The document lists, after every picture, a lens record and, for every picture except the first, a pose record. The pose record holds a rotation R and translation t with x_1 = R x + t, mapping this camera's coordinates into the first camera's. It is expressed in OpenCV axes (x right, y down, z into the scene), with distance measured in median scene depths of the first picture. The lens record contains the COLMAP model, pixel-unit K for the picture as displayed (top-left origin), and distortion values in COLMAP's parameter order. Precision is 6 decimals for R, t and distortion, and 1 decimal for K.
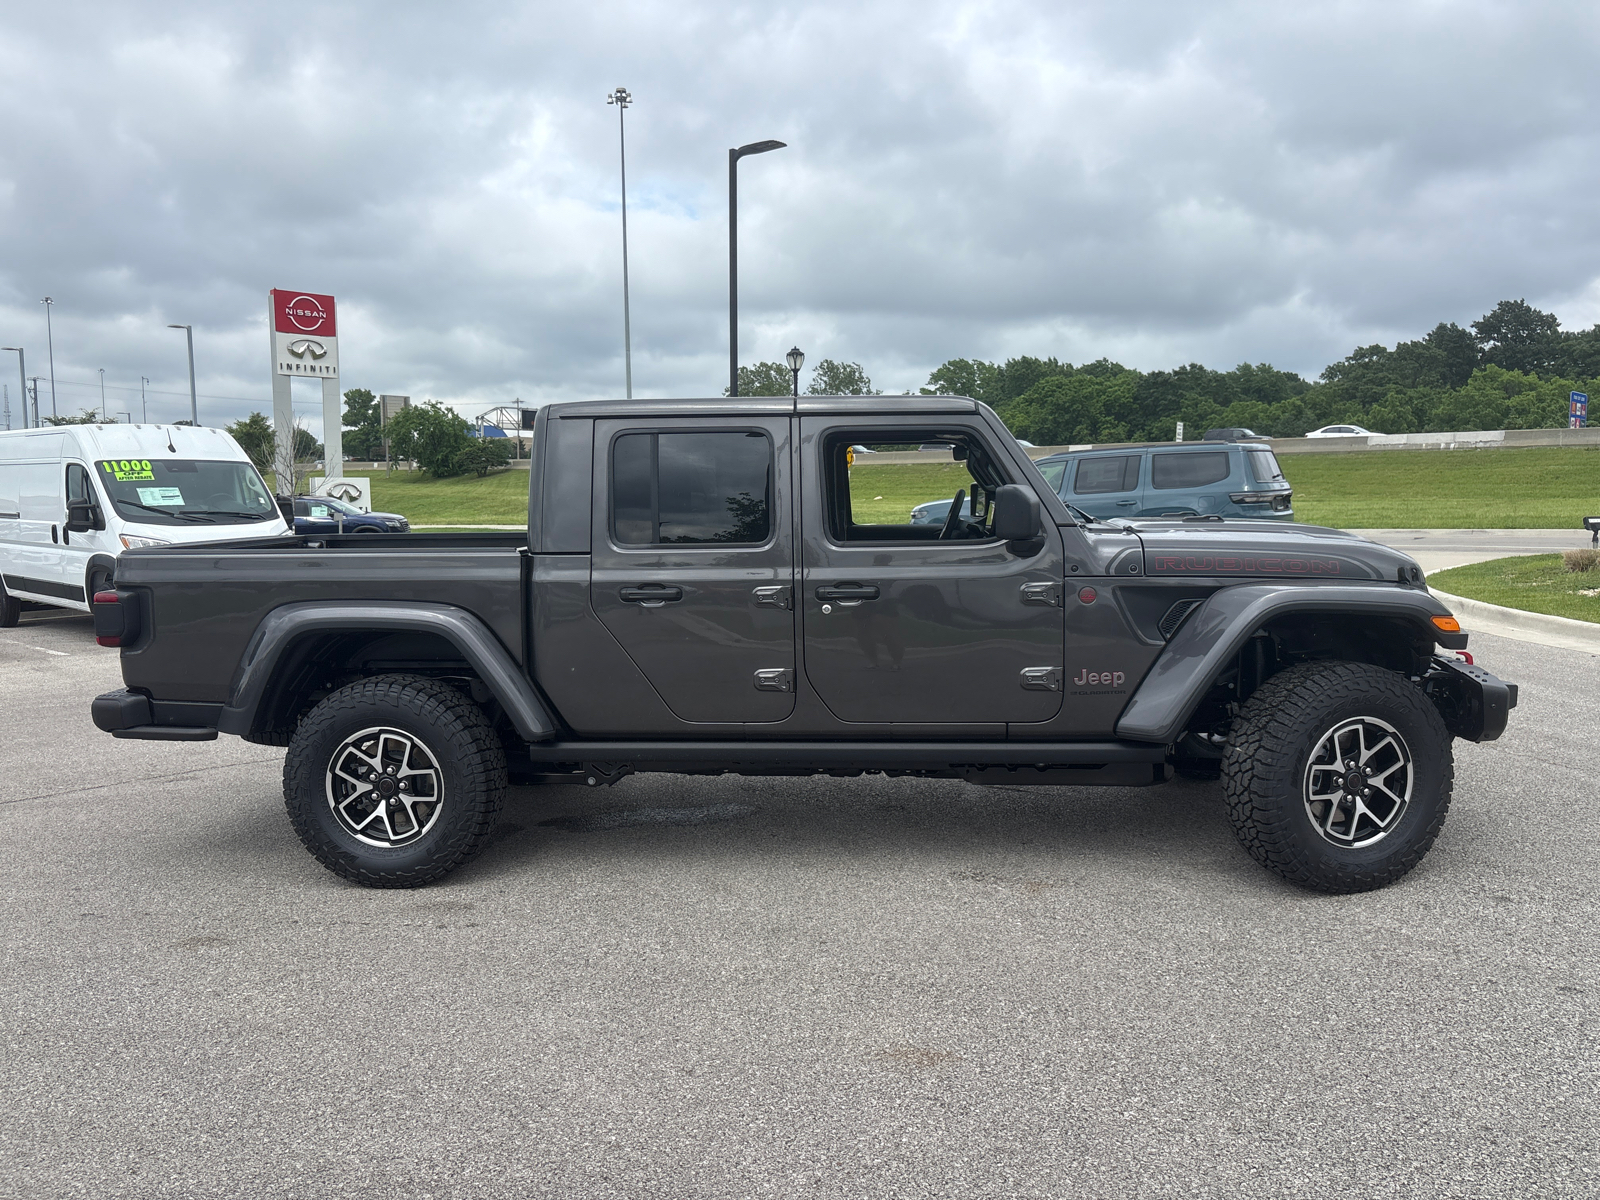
lens RADIAL K [[1191.3, 0, 797.1], [0, 1191.3, 627.9], [0, 0, 1]] dist [0.010686, 0.003482]
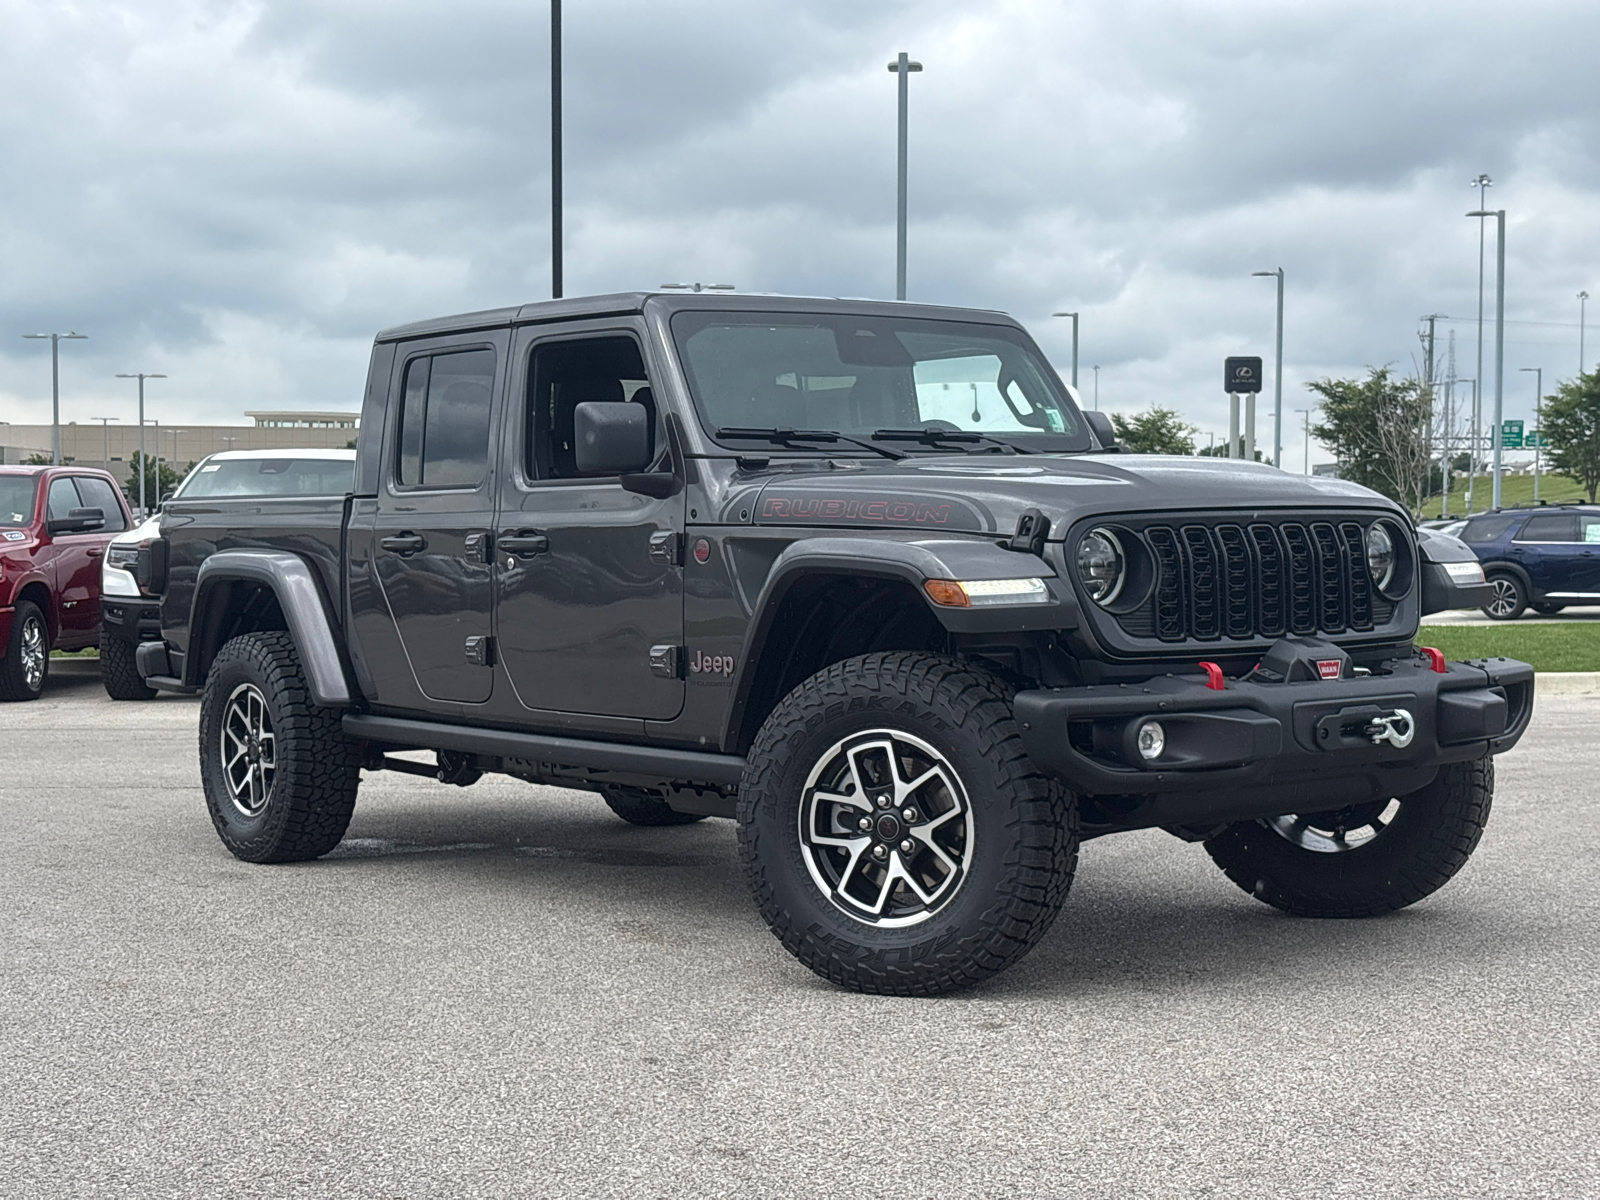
lens RADIAL K [[2453.5, 0, 771.1], [0, 2453.5, 602.3], [0, 0, 1]] dist [0.064133, 0.047129]
pose [[0.666657, 0.030969, -0.744721, 1.402337], [-0.090410, 0.995119, -0.039551, 0.060878], [0.739861, 0.093698, 0.666203, 0.016131]]
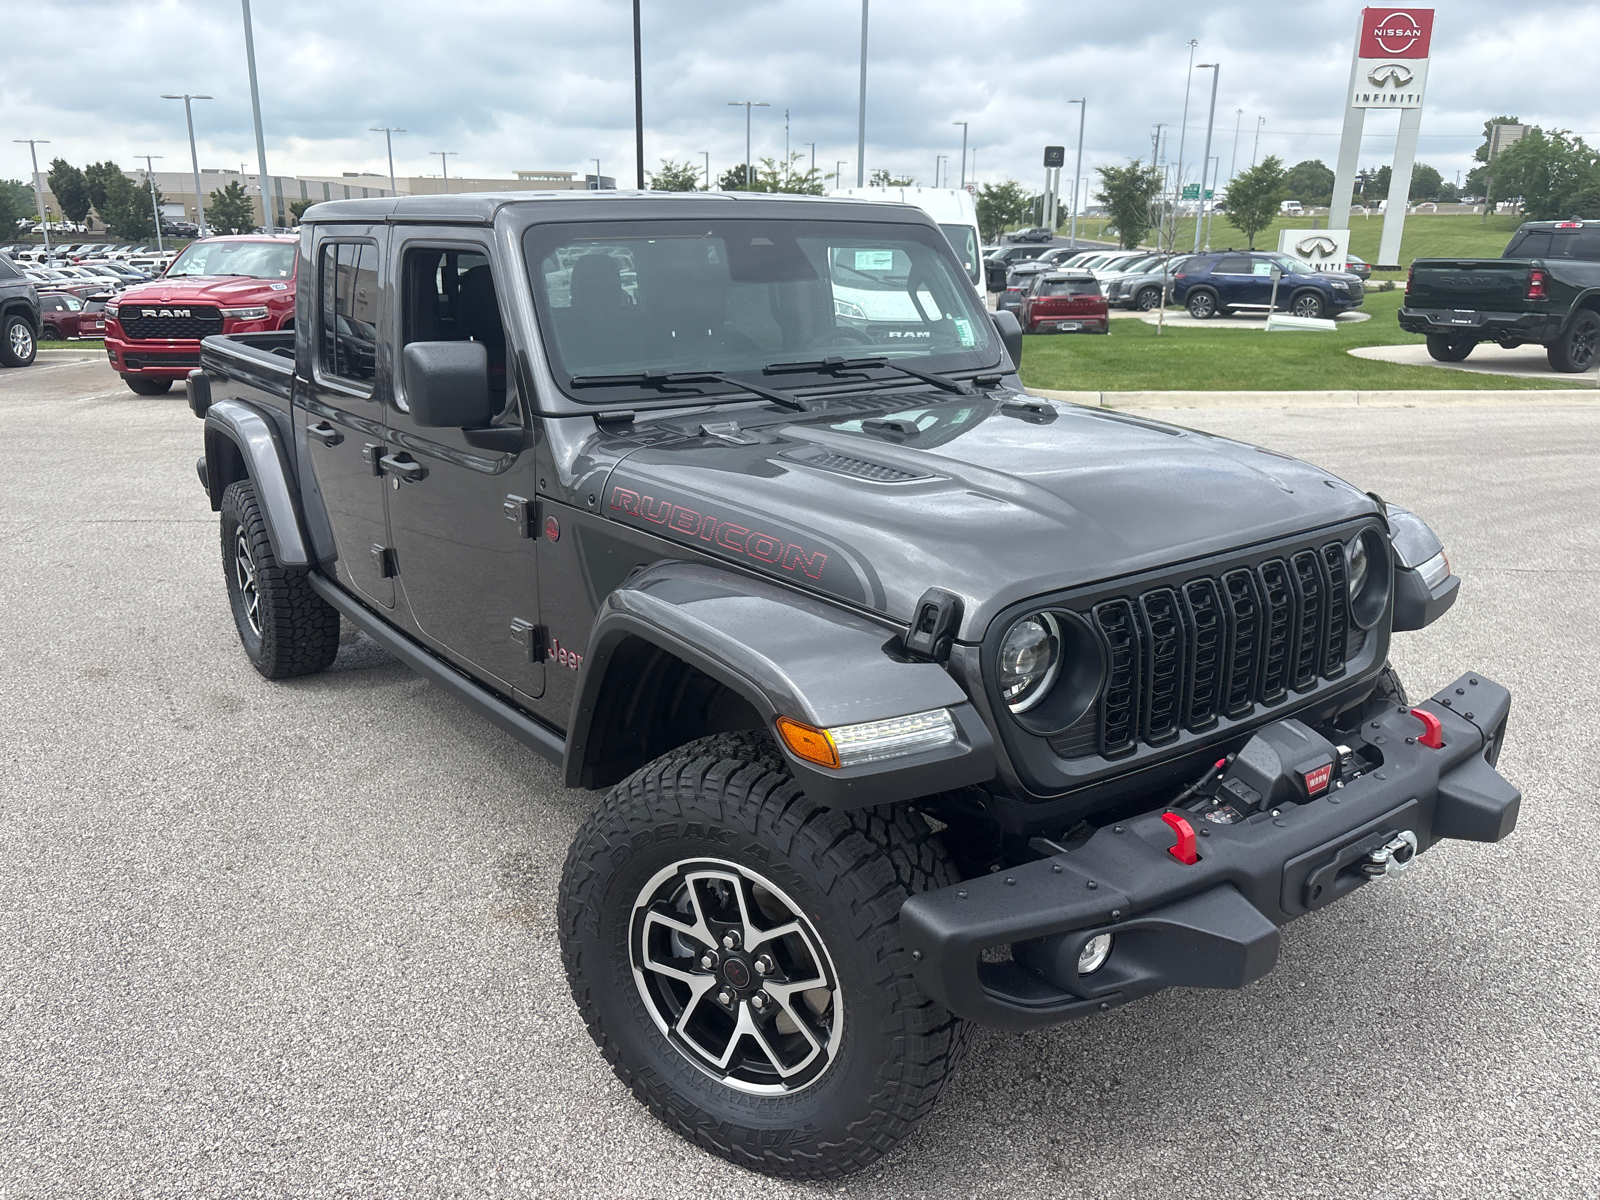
lens RADIAL K [[1229.7, 0, 797.8], [0, 1229.7, 606.7], [0, 0, 1]] dist [0.005705, -0.000573]
pose [[0.665601, 0.231438, -0.709515, 0.804347], [-0.102437, 0.970034, 0.220320, -0.144944], [0.739244, -0.073965, 0.669364, 0.647123]]
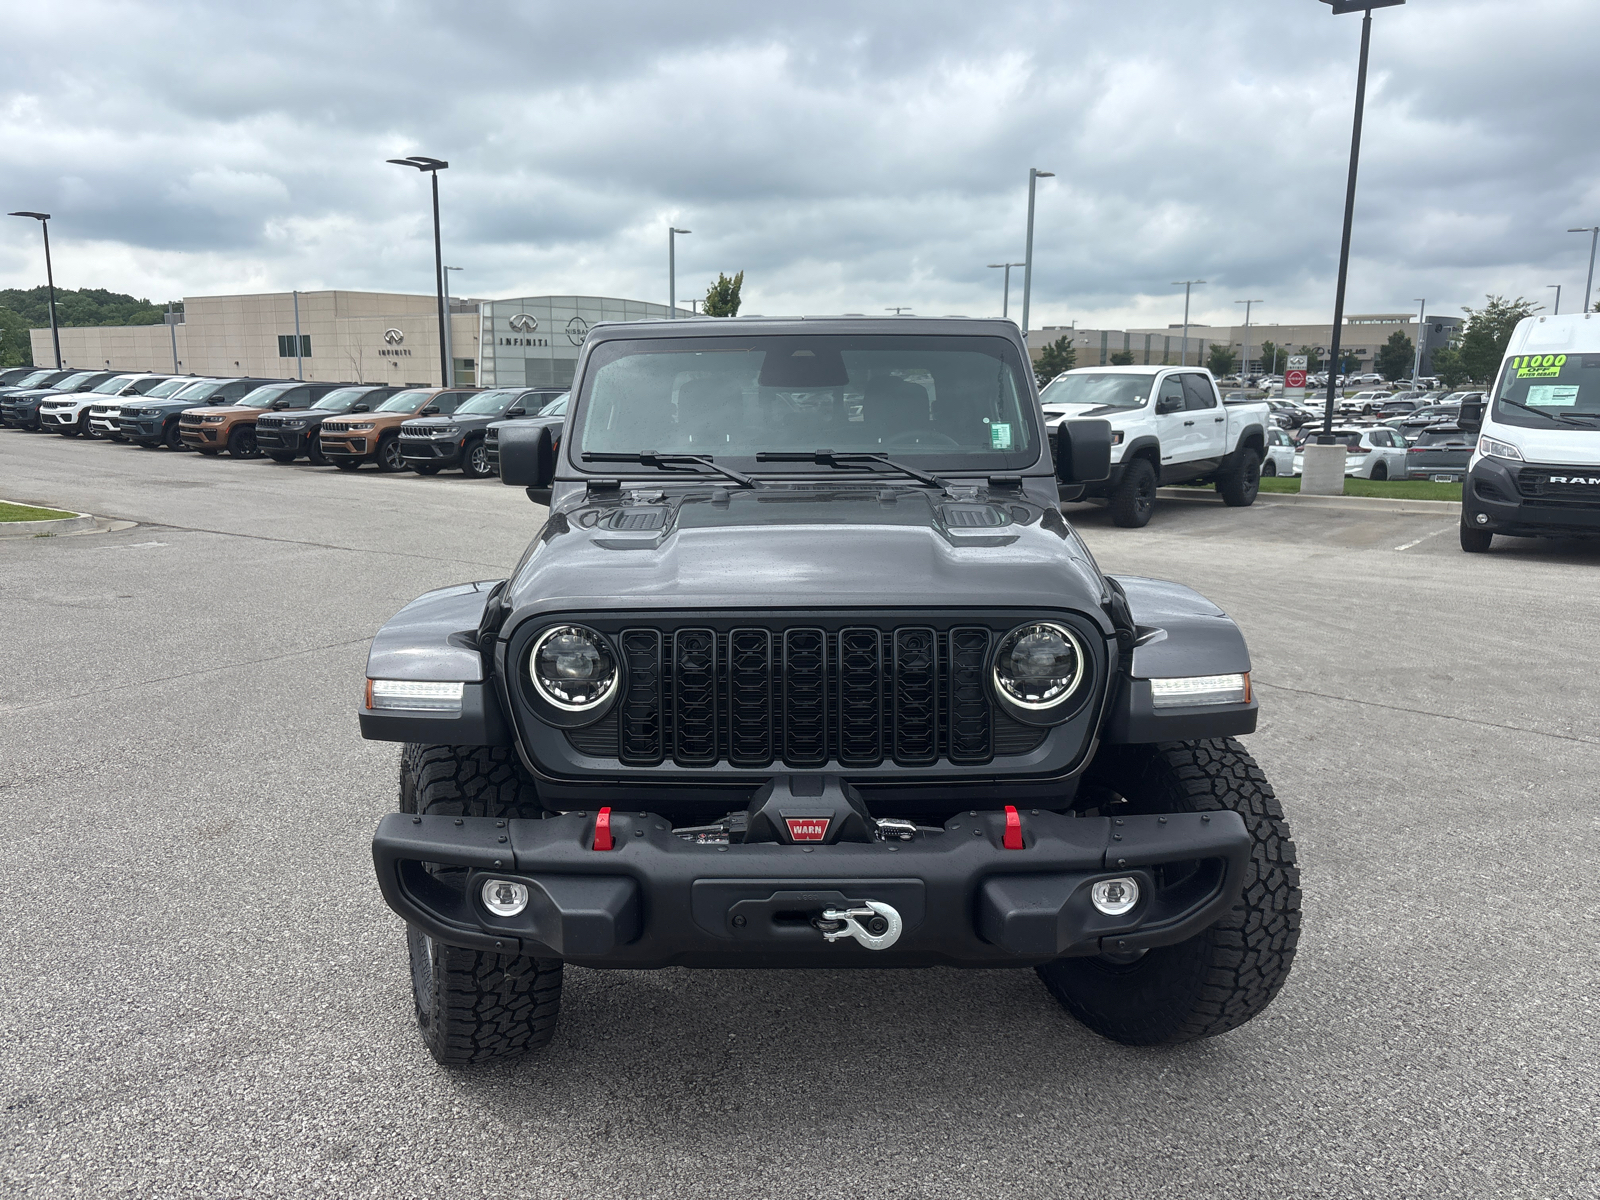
lens RADIAL K [[1205.2, 0, 791.3], [0, 1205.2, 602.3], [0, 0, 1]] dist [0.062283, -0.045721]
pose [[0.091321, 0.192074, -0.977122, 1.097102], [-0.119682, 0.976227, 0.180713, -0.175407], [0.988603, 0.100441, 0.112138, 1.070591]]
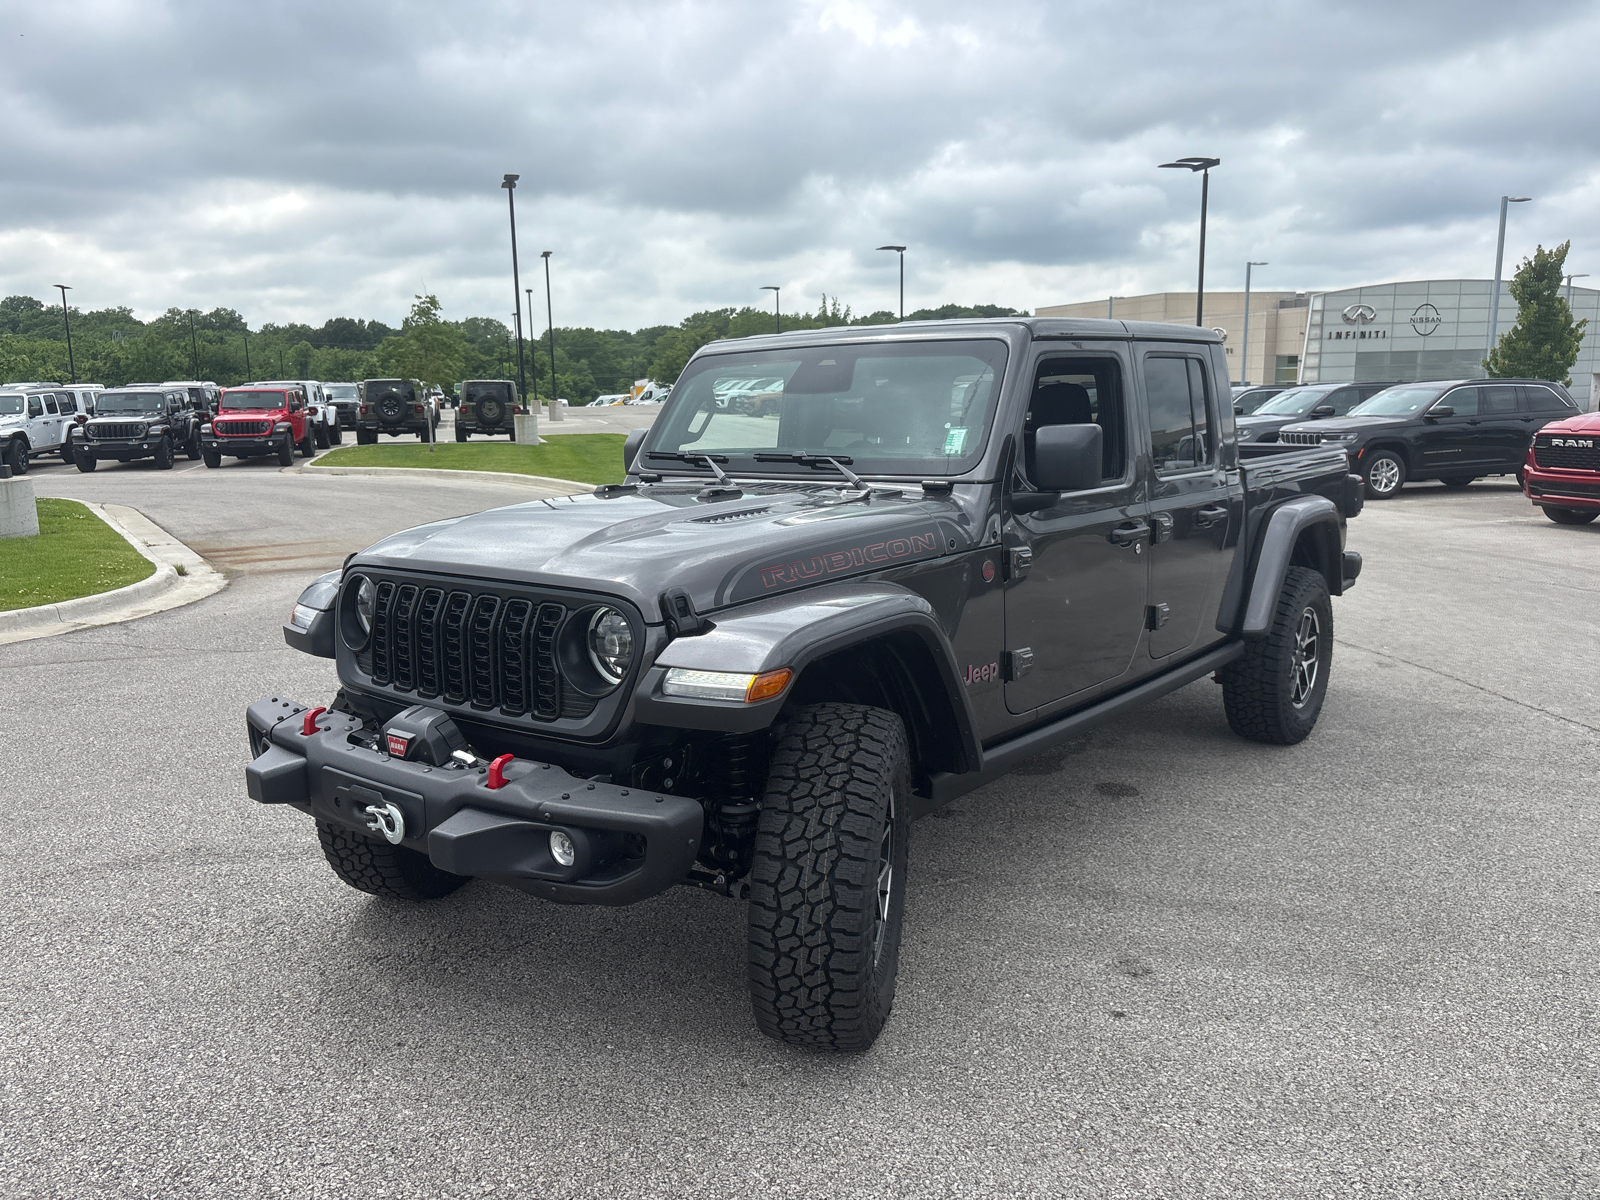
lens RADIAL K [[1244.2, 0, 797.3], [0, 1244.2, 571.2], [0, 0, 1]] dist [0.004274, 0.007902]
pose [[-0.540303, 0.145738, -0.828754, 1.042219], [-0.075337, 0.972554, 0.220142, -0.248156], [0.838091, 0.181379, -0.514494, 1.674063]]
